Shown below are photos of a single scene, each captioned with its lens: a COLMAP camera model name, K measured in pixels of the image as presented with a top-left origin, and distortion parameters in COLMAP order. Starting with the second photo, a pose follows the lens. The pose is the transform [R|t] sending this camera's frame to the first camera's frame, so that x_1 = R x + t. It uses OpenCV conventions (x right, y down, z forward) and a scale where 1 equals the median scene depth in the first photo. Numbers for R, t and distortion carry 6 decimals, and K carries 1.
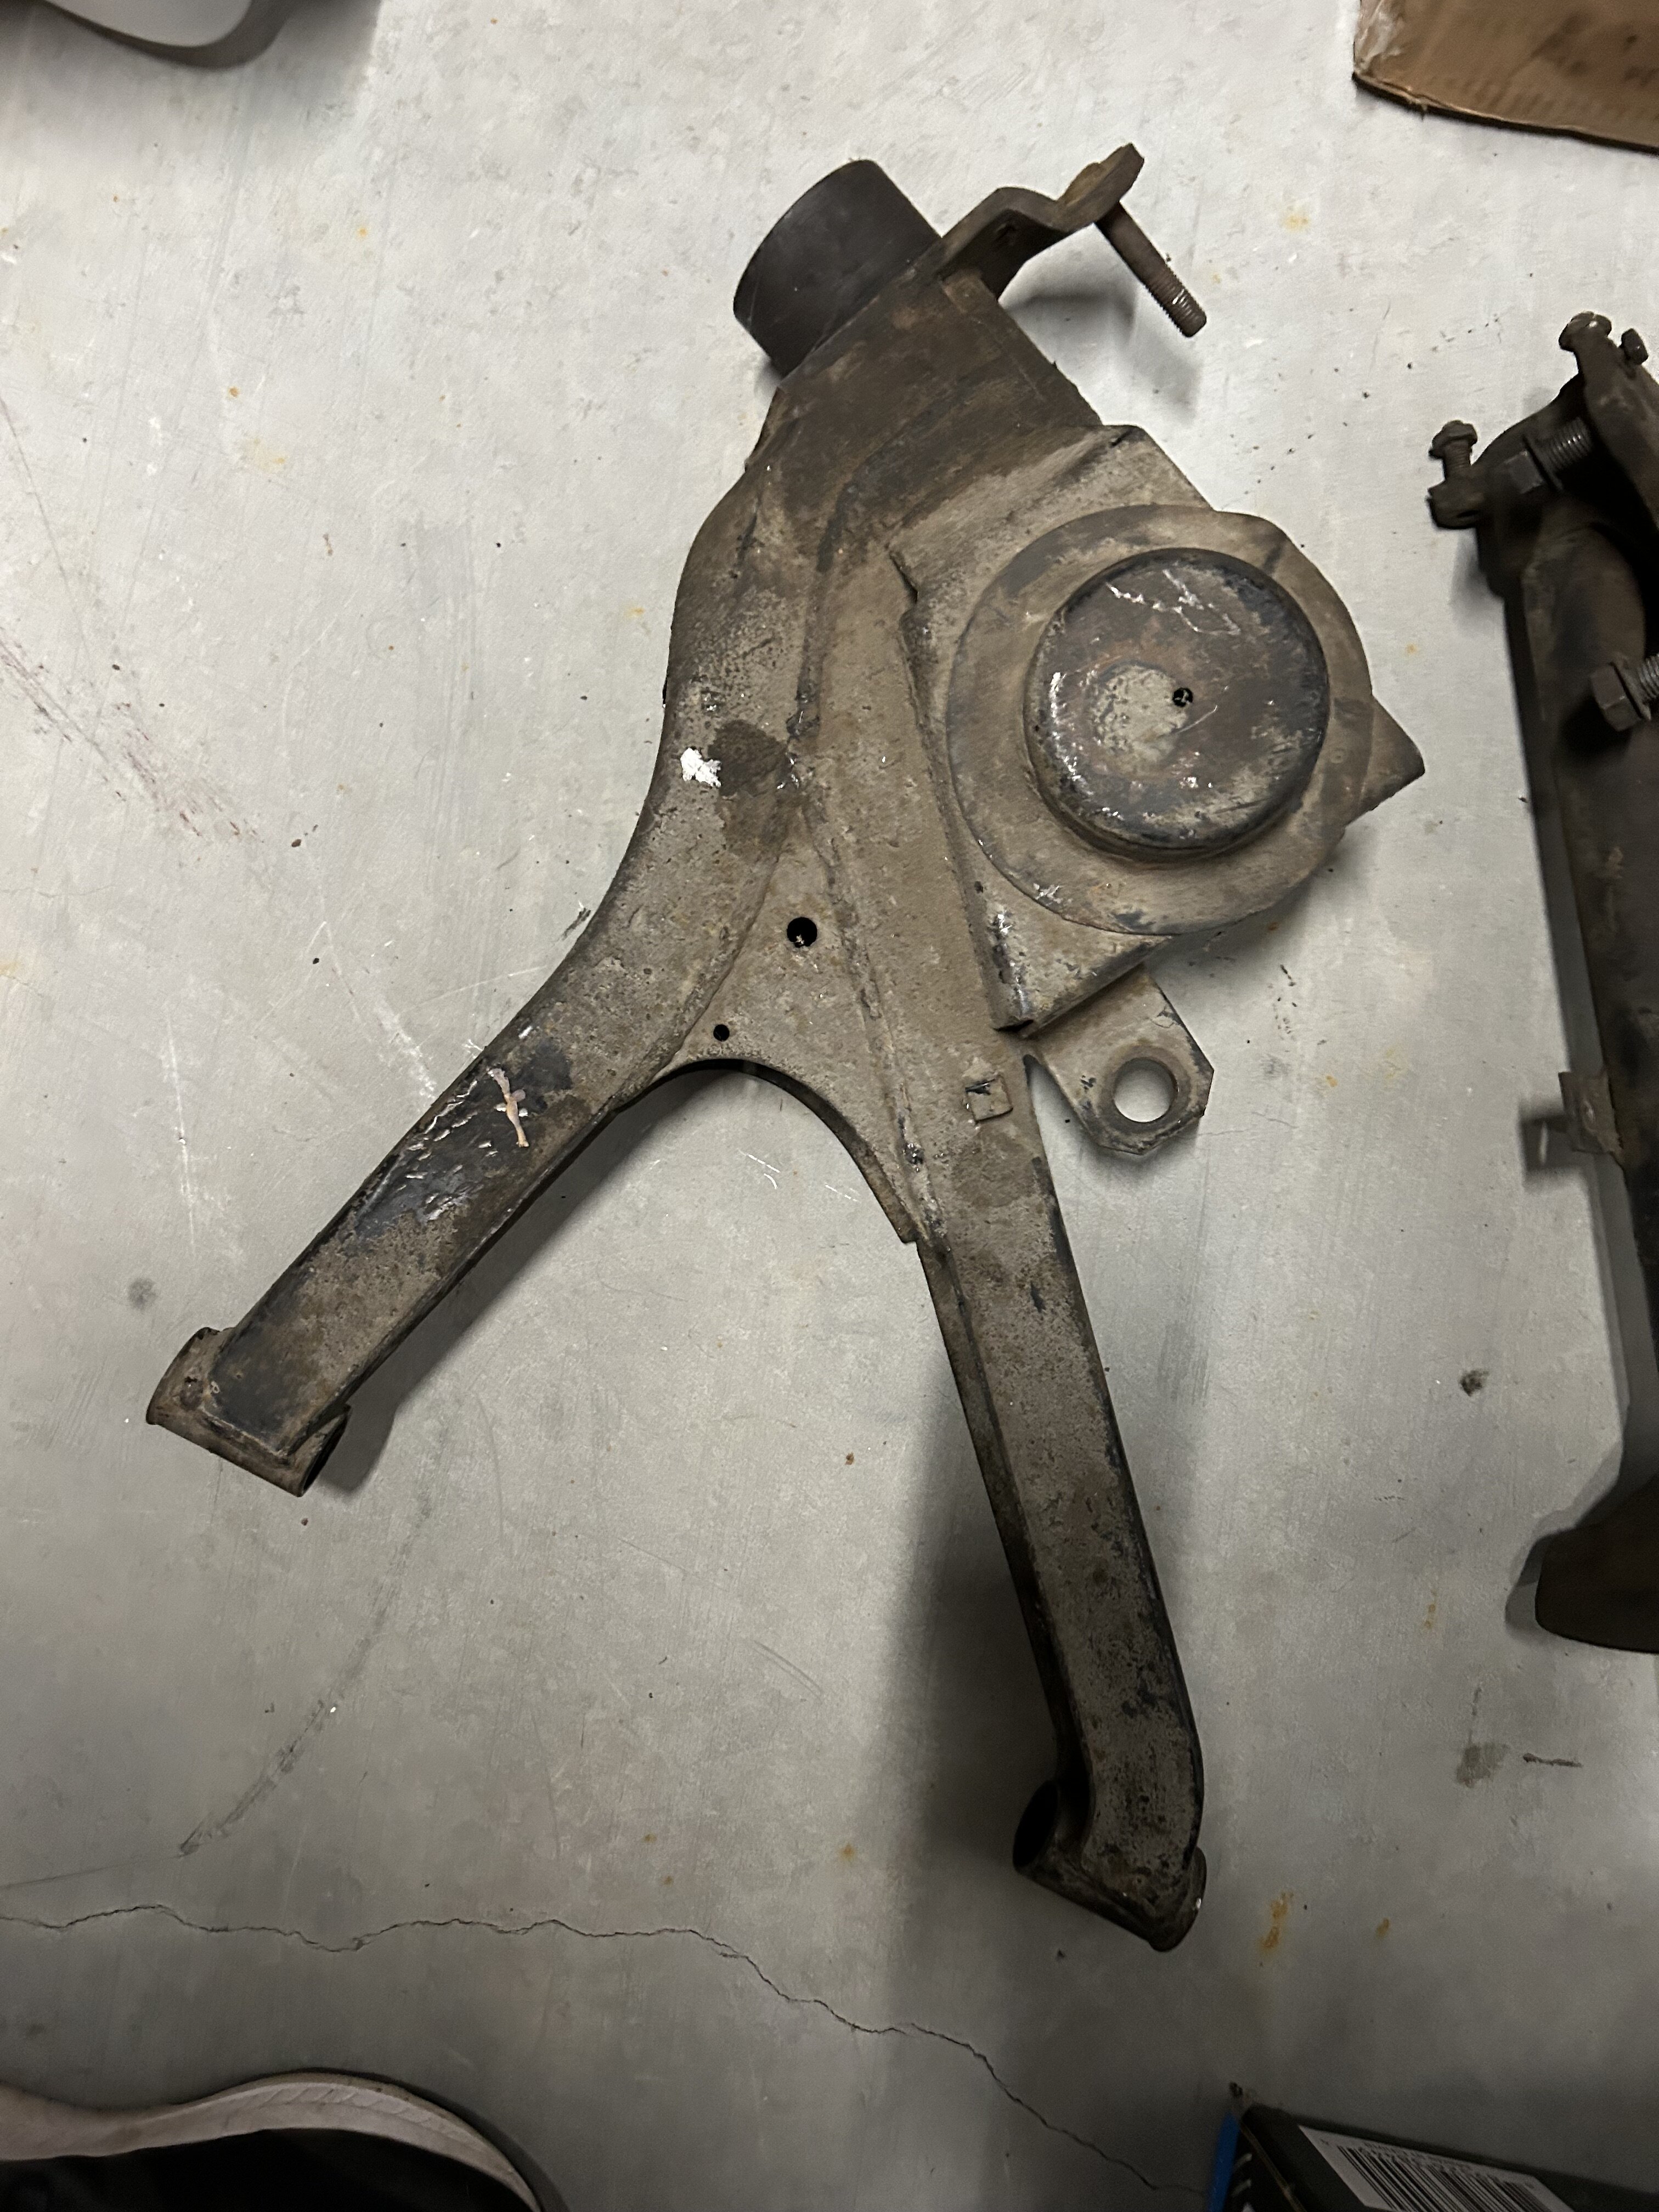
lens RADIAL K [[1672.4, 0, 823.4], [0, 1672.4, 1108.9], [0, 0, 1]] dist [0.011570, -0.037829]
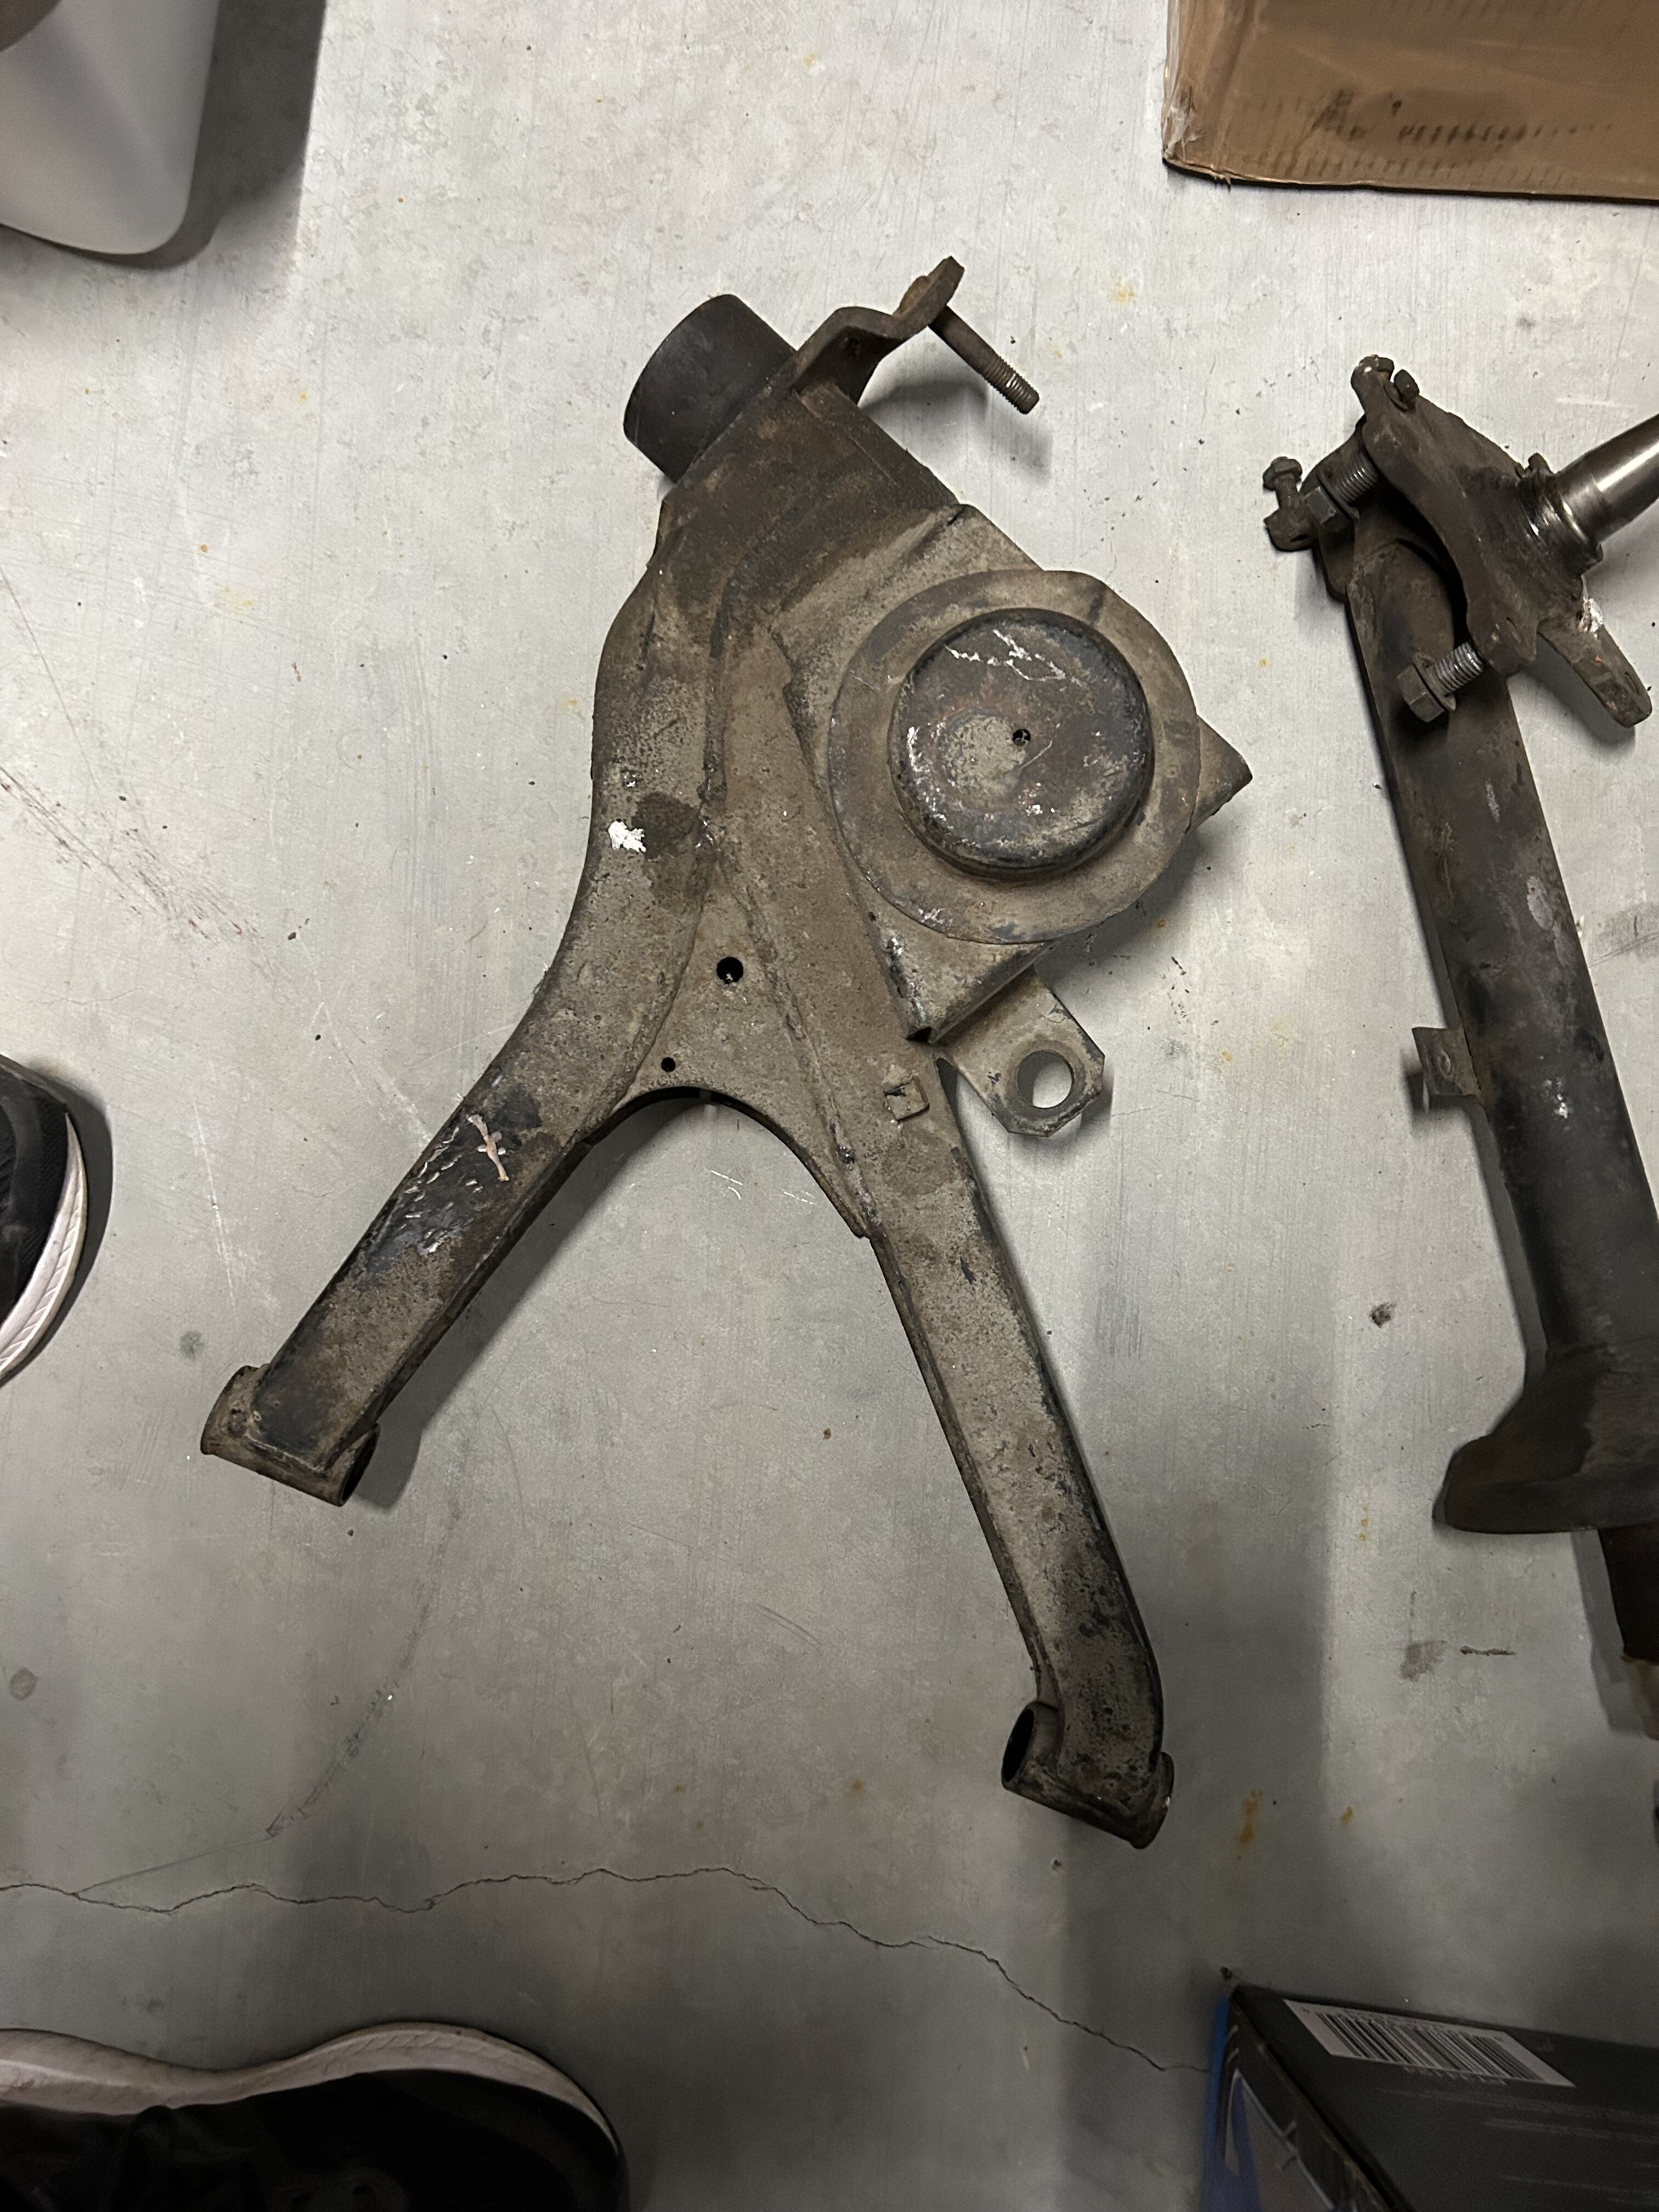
lens RADIAL K [[1672.4, 0, 830.6], [0, 1672.4, 1103.1], [0, 0, 1]] dist [0.011570, -0.037829]
pose [[0.994846, -0.095987, -0.032677, 0.076811], [0.095221, 0.995161, -0.024242, 0.016792], [0.034846, 0.021006, 0.999172, -0.122249]]
